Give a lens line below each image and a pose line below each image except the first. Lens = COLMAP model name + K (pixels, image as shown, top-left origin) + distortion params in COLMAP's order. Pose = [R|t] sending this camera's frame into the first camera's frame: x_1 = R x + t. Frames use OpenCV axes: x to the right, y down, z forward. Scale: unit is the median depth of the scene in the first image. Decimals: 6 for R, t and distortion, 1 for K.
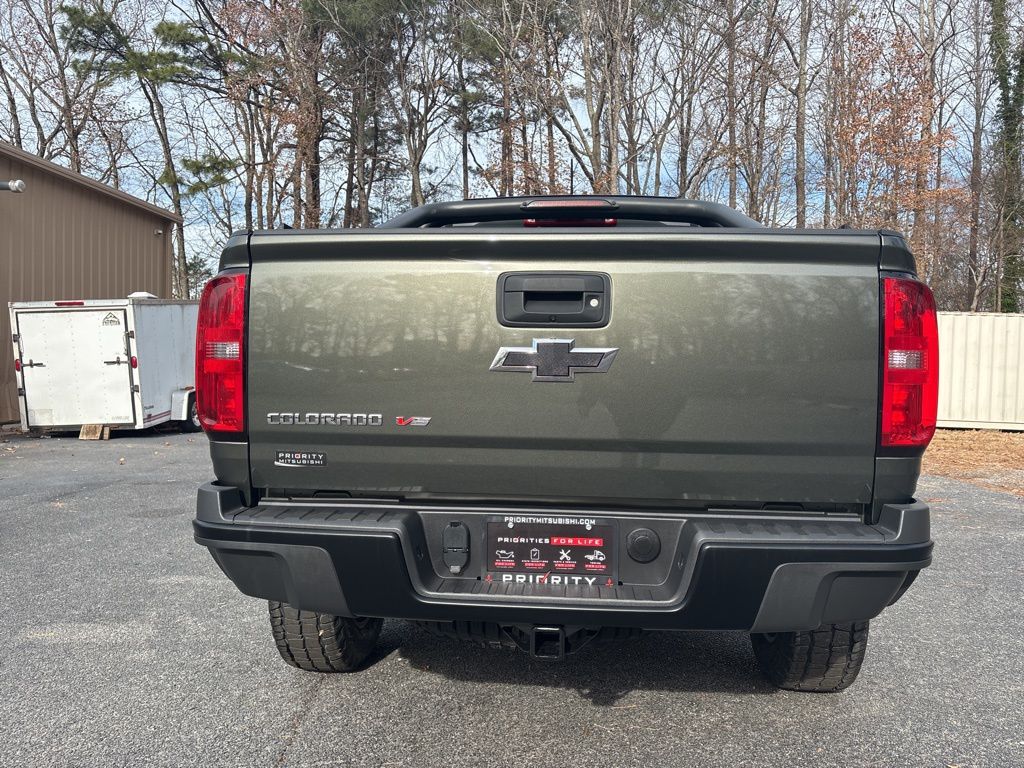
lens RADIAL K [[781.4, 0, 519.9], [0, 781.4, 386.7], [0, 0, 1]] dist [0.043940, -0.038859]
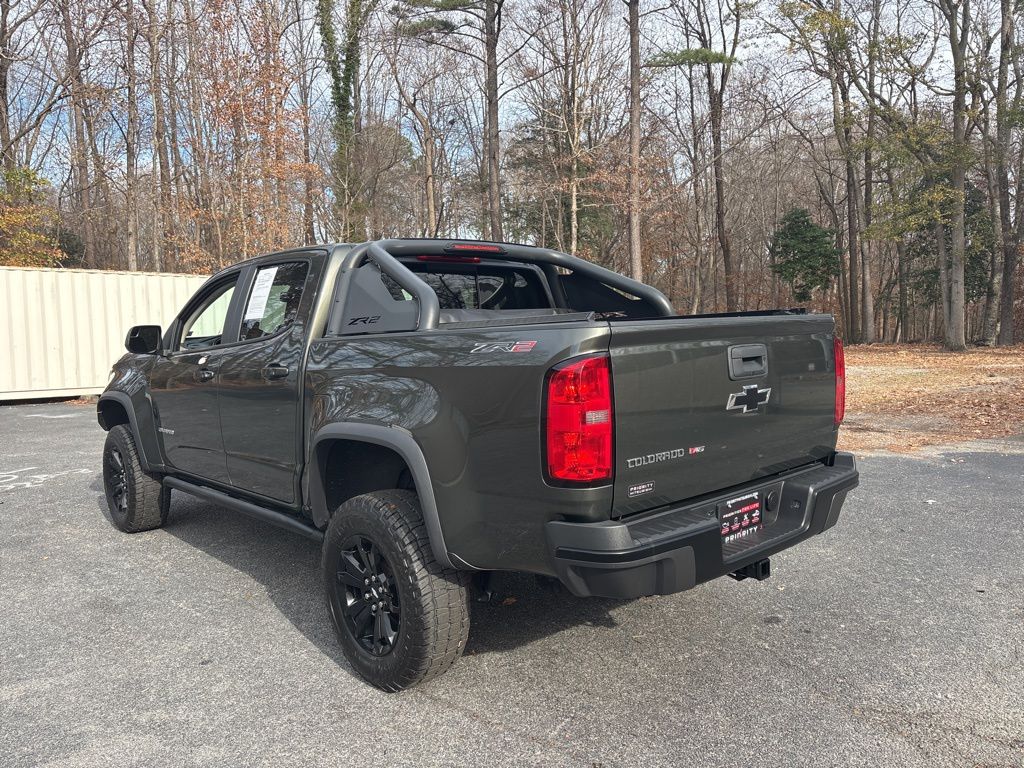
lens RADIAL K [[781.4, 0, 523.0], [0, 781.4, 377.8], [0, 0, 1]] dist [0.043940, -0.038859]
pose [[0.679254, -0.087642, 0.728651, -0.714101], [0.050537, 0.996073, 0.072696, -0.107716], [-0.732161, -0.012555, 0.681016, 0.118409]]
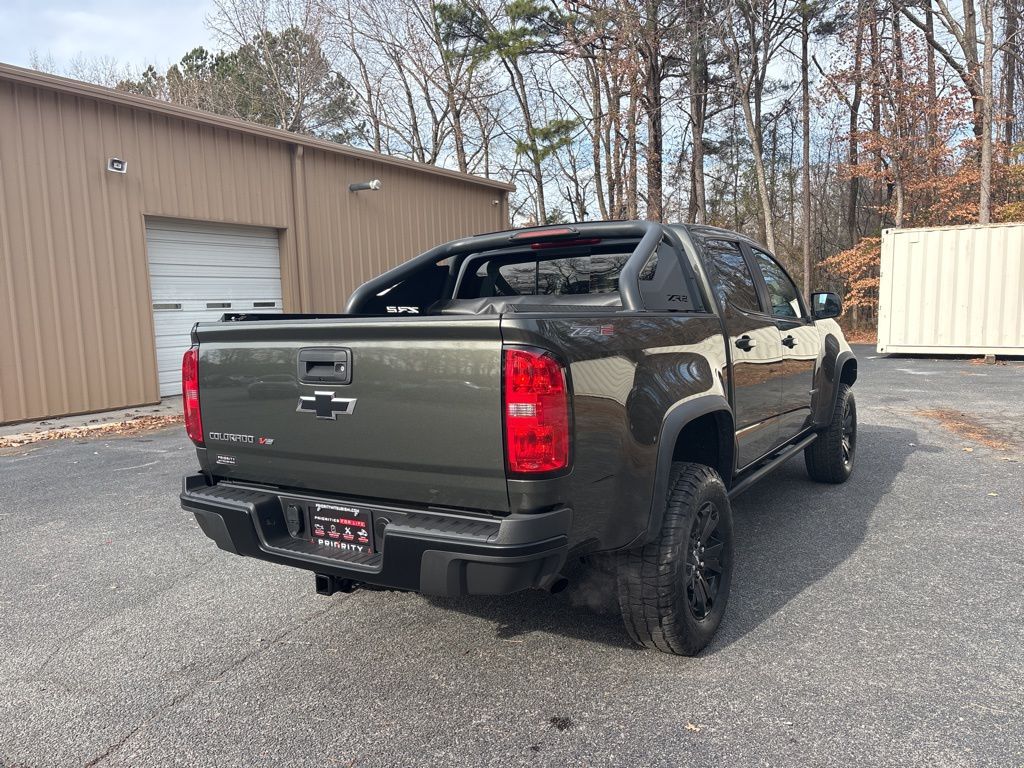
lens RADIAL K [[781.4, 0, 522.6], [0, 781.4, 378.3], [0, 0, 1]] dist [0.043940, -0.038859]
pose [[0.886896, -0.002871, -0.461960, 0.539803], [0.039799, 0.996738, 0.070214, -0.088681], [0.460252, -0.080658, 0.884117, -0.087607]]
